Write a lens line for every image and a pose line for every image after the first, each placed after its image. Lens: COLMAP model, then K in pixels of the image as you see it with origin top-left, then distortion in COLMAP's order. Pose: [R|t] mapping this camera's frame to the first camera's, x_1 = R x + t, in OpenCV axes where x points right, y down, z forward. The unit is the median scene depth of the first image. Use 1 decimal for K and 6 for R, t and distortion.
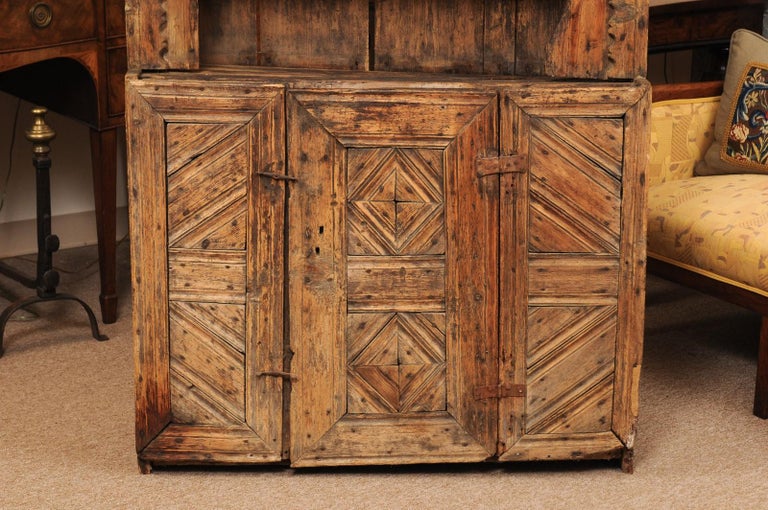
lens RADIAL K [[1848.4, 0, 384.0], [0, 1848.4, 255.0], [0, 0, 1]] dist [0.023015, 0.865214]
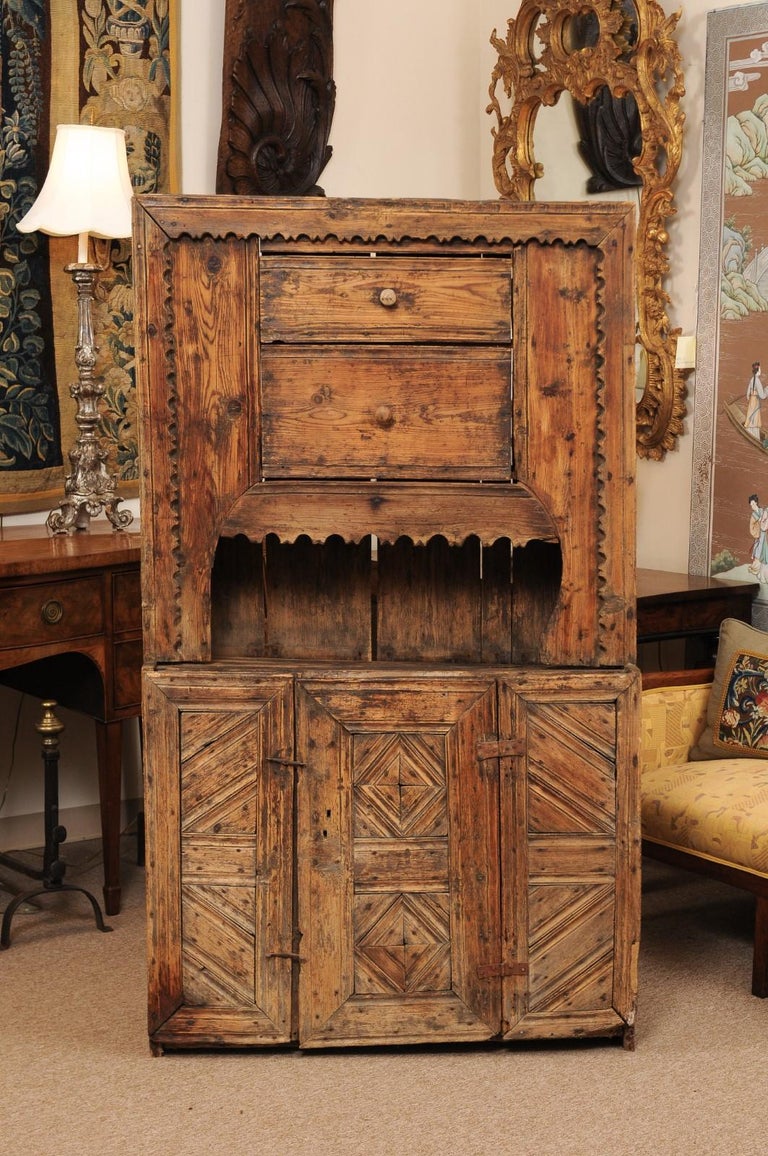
lens RADIAL K [[2013.5, 0, 387.2], [0, 2013.5, 593.3], [0, 0, 1]] dist [-0.033856, 0.250351]
pose [[0.999905, -0.010154, 0.009283, -0.009927], [0.011313, 0.990810, -0.134785, 0.016219], [-0.007829, 0.134877, 0.990831, -0.135054]]
